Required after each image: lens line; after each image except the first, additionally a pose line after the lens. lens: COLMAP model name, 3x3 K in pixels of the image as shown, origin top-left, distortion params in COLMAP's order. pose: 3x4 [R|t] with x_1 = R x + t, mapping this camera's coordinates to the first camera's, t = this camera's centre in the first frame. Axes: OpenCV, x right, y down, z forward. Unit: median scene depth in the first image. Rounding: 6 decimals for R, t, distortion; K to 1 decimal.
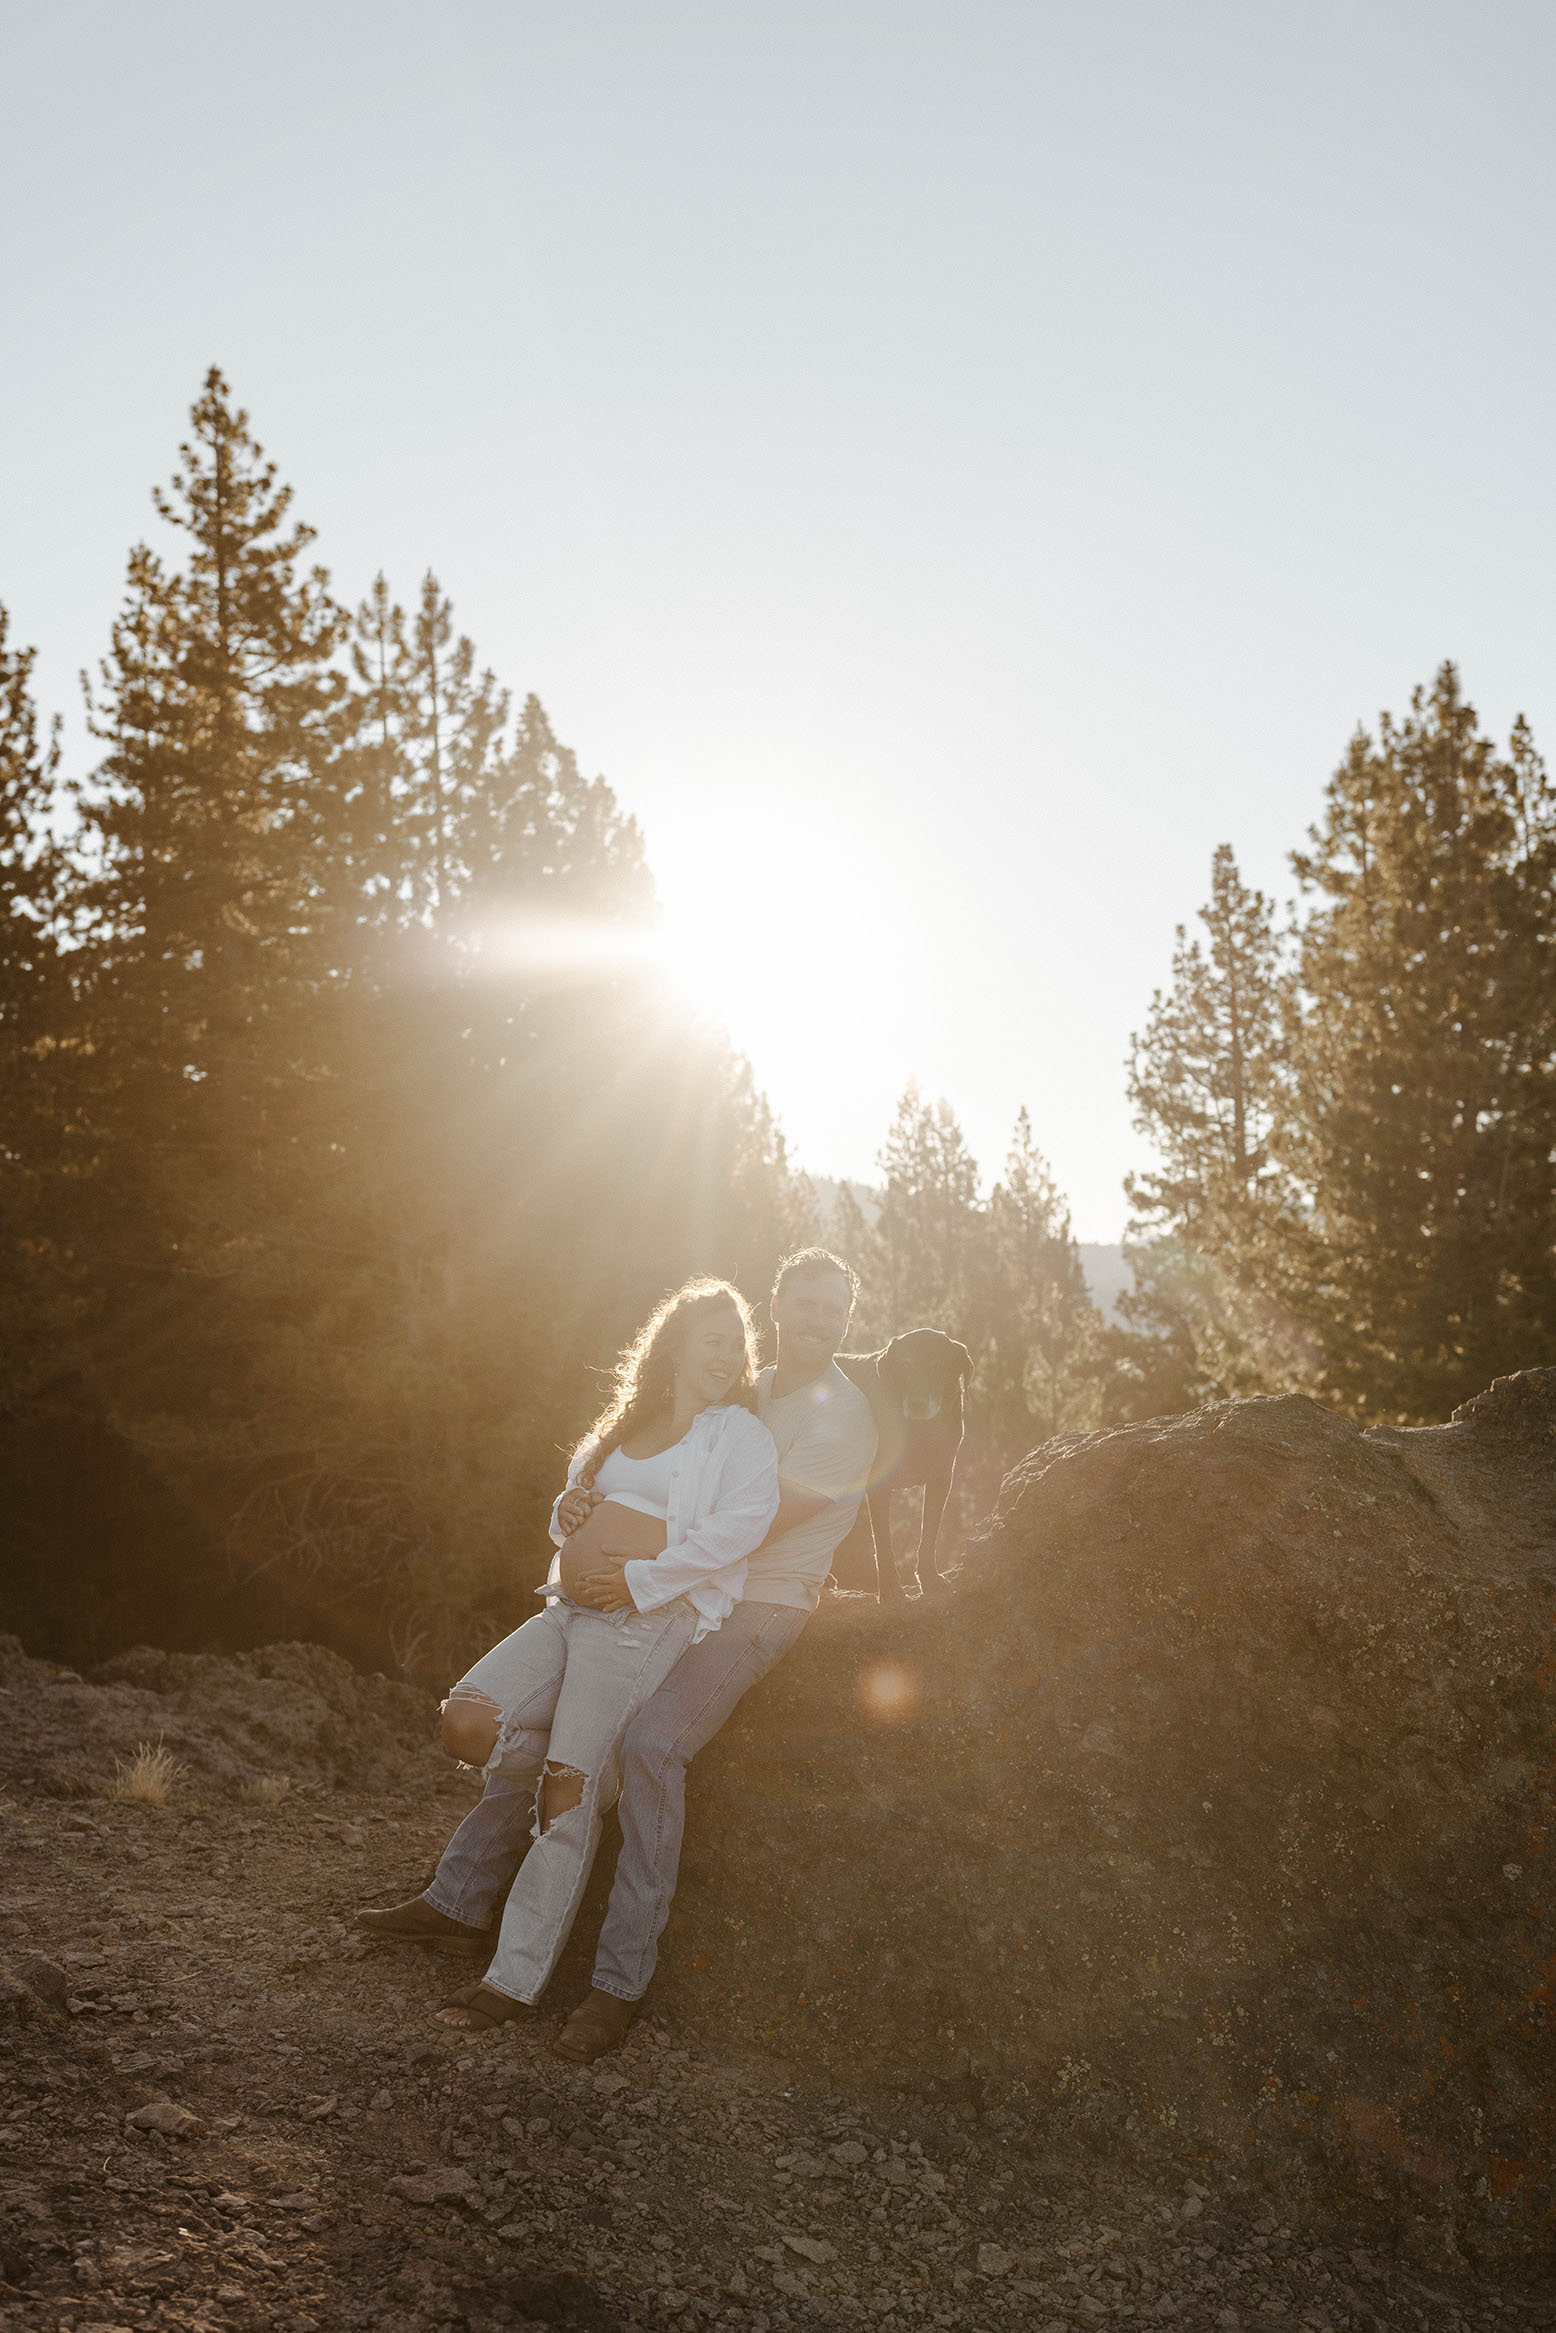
lens RADIAL K [[2348.1, 0, 775.0], [0, 2348.1, 1251.0], [0, 0, 1]] dist [0.007534, 0.000000]
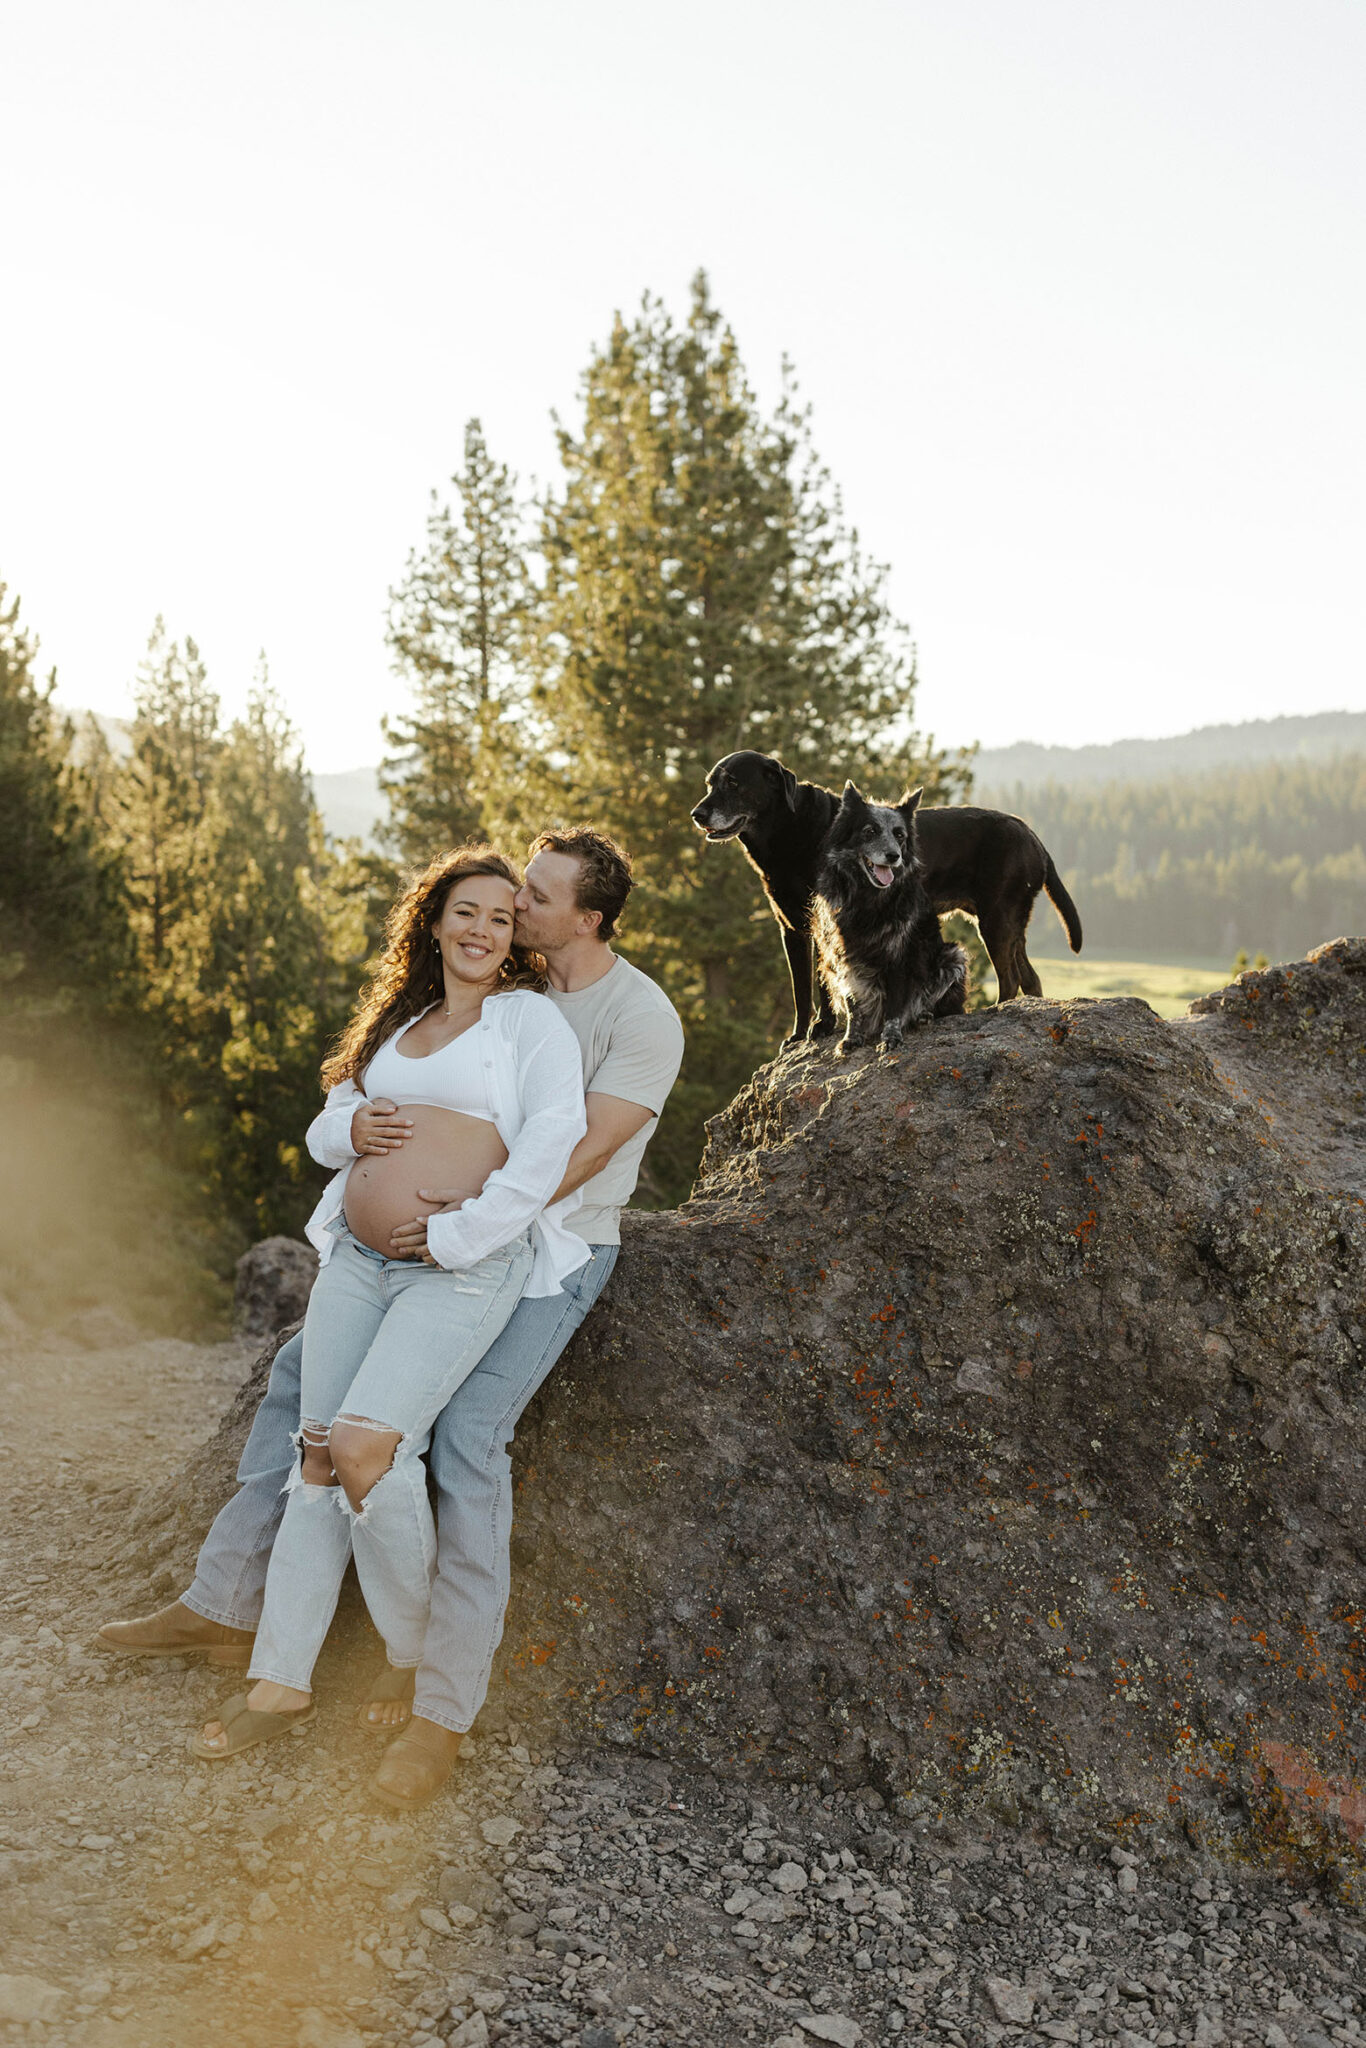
lens RADIAL K [[2061.3, 0, 729.6], [0, 2061.3, 997.0], [0, 0, 1]] dist [0.007534, 0.000000]
pose [[0.945079, -0.006501, 0.326778, -0.025606], [-0.027552, 0.994659, 0.099472, -0.002273], [-0.325679, -0.103012, 0.939852, 0.033431]]
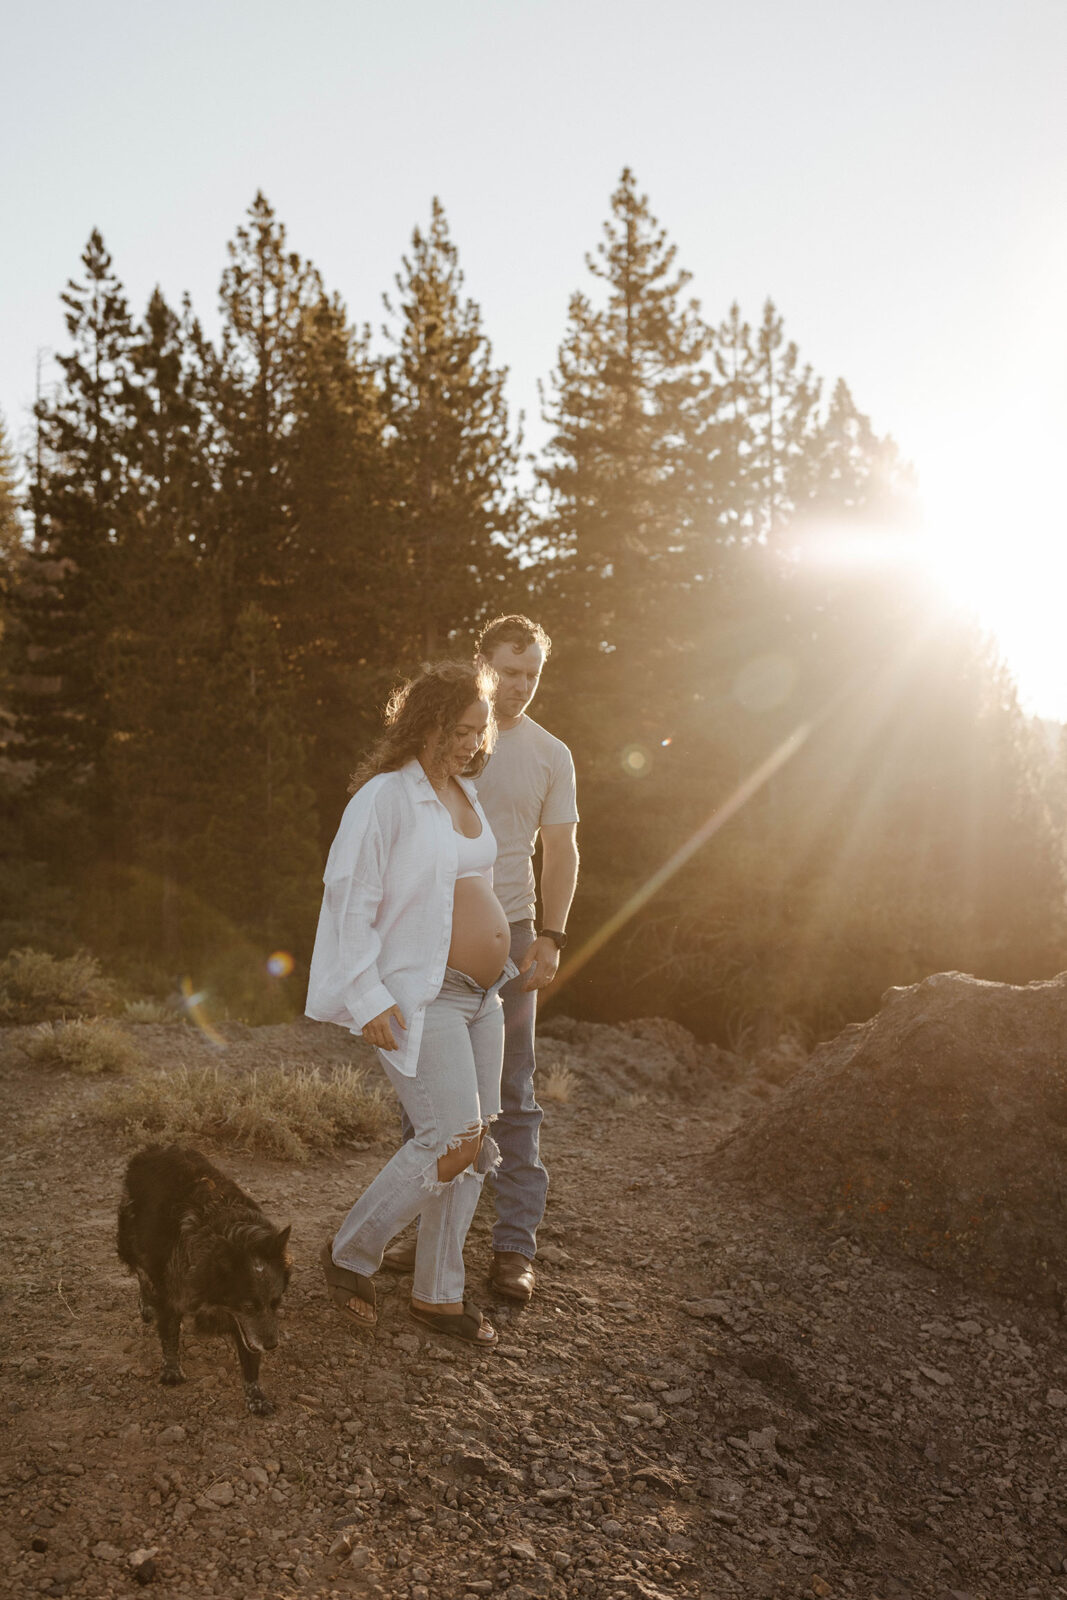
lens RADIAL K [[1610.4, 0, 516.2], [0, 1610.4, 847.8], [0, 0, 1]] dist [0.007534, 0.000000]
pose [[0.956043, 0.028986, -0.291792, 0.005011], [-0.014605, 0.998574, 0.051345, 0.001036], [0.292864, -0.044827, 0.955103, -0.011929]]
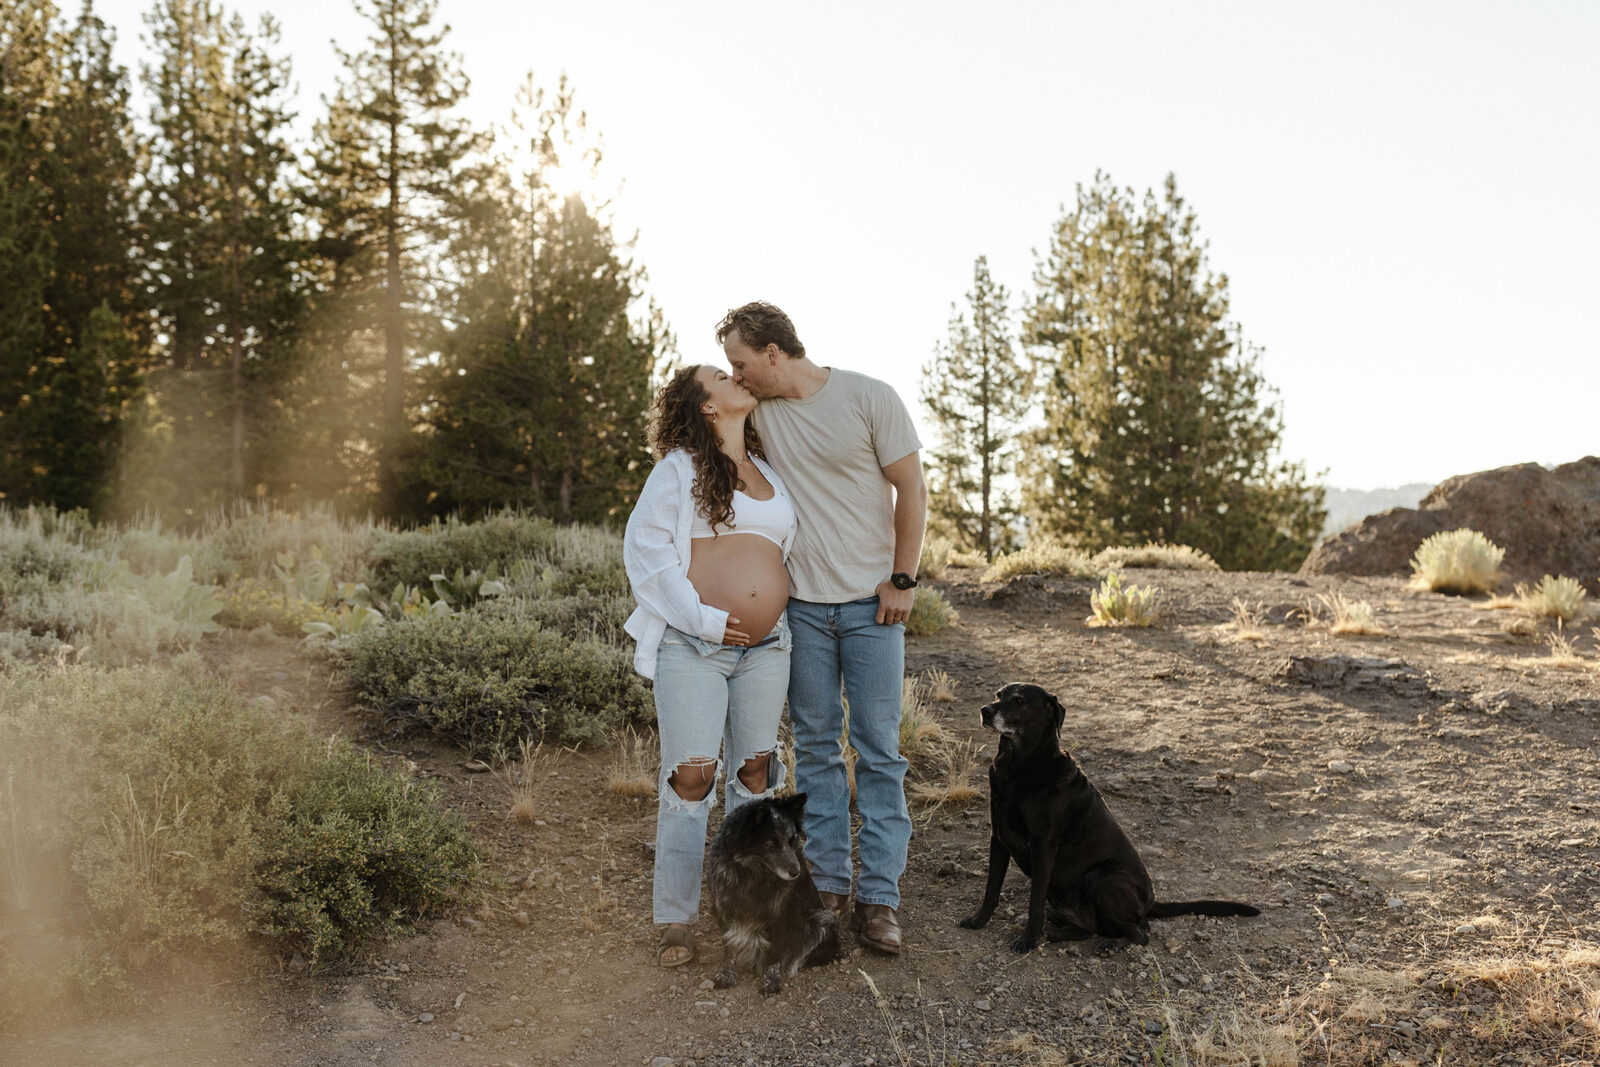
lens RADIAL K [[1610.4, 0, 799.8], [0, 1610.4, 534.4], [0, 0, 1]] dist [0.007534, 0.000000]
pose [[0.987344, 0.031018, 0.155528, -0.192971], [-0.033703, 0.999324, 0.014661, 0.024535], [-0.154968, -0.019718, 0.987723, -0.210713]]
